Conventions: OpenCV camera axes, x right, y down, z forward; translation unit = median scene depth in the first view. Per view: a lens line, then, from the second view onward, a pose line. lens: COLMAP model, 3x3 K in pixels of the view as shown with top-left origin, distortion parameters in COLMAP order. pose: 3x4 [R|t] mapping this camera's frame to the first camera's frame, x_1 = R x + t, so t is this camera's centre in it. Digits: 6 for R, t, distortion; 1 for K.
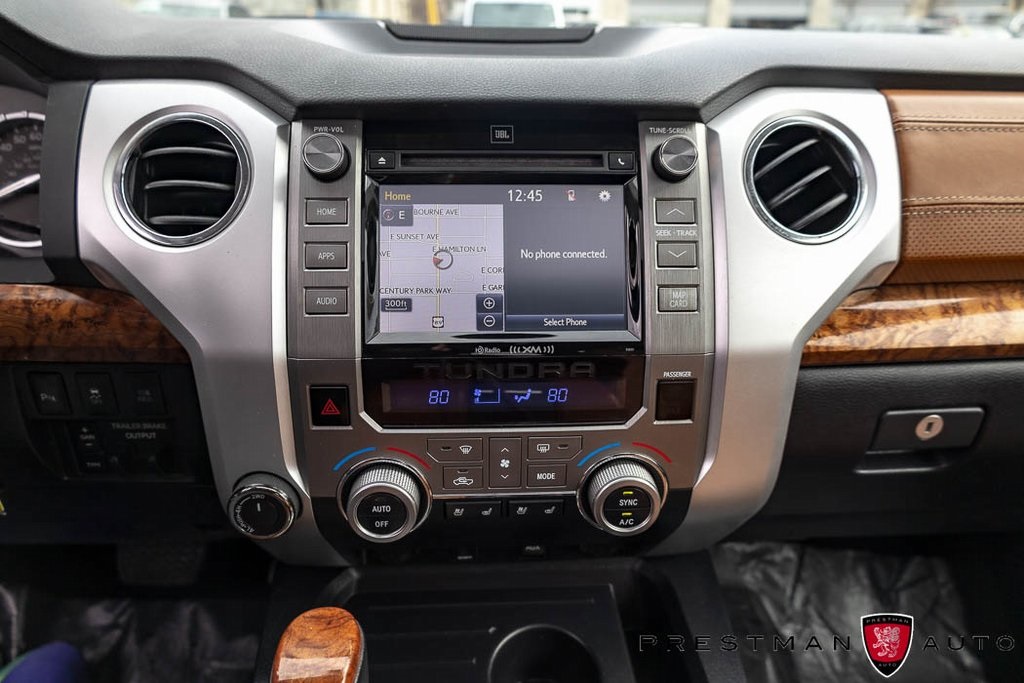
lens RADIAL K [[663.9, 0, 506.6], [0, 663.9, 332.7], [0, 0, 1]] dist [0.007033, 0.012088]
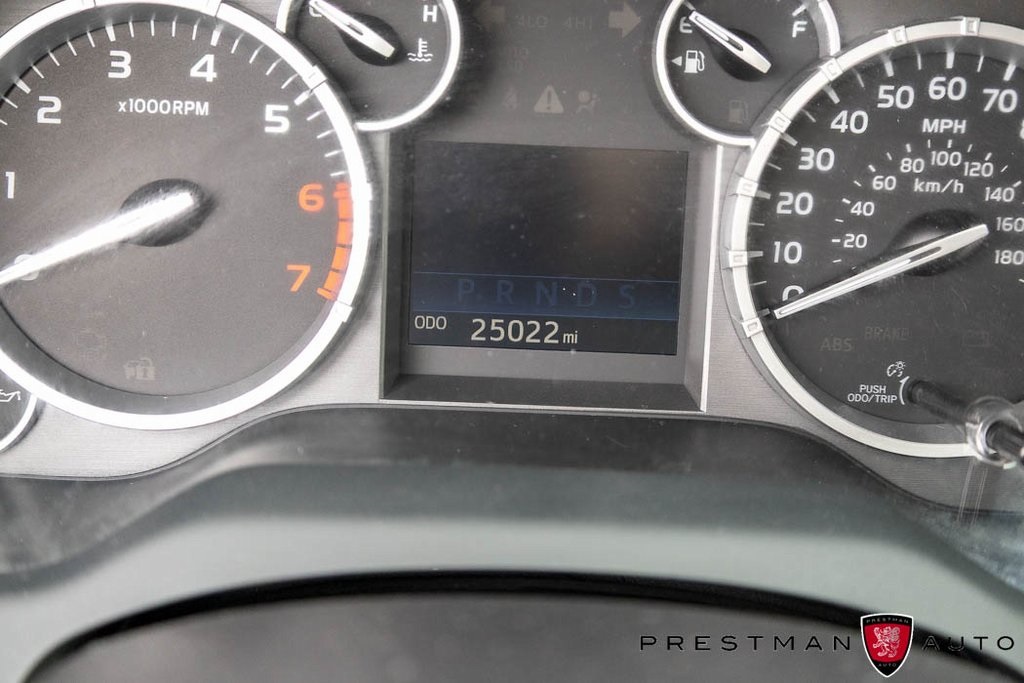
lens RADIAL K [[1282.2, 0, 511.3], [0, 1282.2, 341.0], [0, 0, 1]] dist [0.024544, 0.000000]
pose [[0.997430, 0.057330, -0.042963, -1.128576], [-0.050758, 0.988714, 0.140957, -0.326456], [0.050559, -0.138414, 0.989083, 0.506707]]
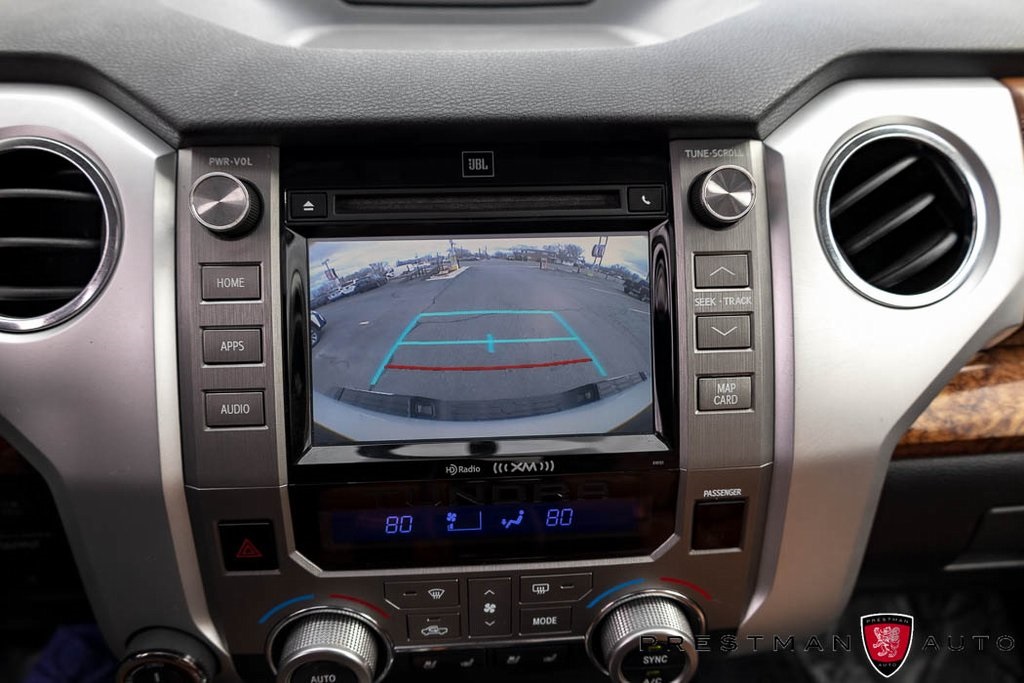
lens RADIAL K [[663.9, 0, 504.5], [0, 663.9, 326.7], [0, 0, 1]] dist [0.007033, 0.012088]
pose [[0.999876, -0.014611, 0.005810, 0.014411], [0.014155, 0.997306, 0.071978, -0.173108], [-0.006846, -0.071887, 0.997389, 0.278149]]
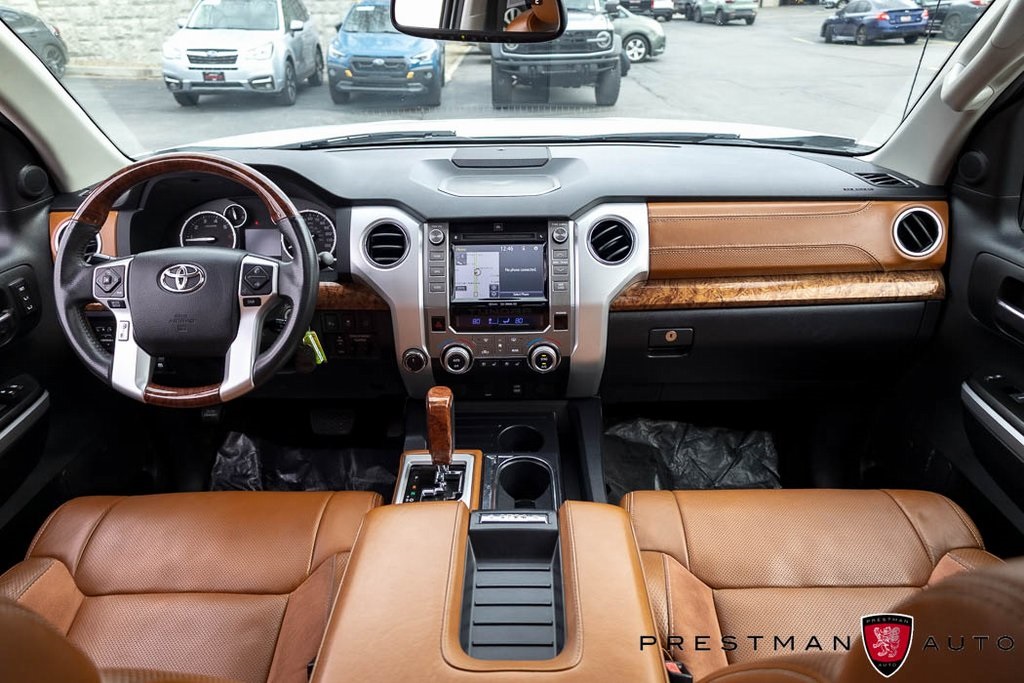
lens RADIAL K [[663.9, 0, 513.1], [0, 663.9, 342.8], [0, 0, 1]] dist [0.007033, 0.012088]
pose [[0.998406, -0.000459, -0.056432, 0.209170], [0.003191, 0.998826, 0.048332, 0.052067], [0.056343, -0.048435, 0.997236, -1.773860]]
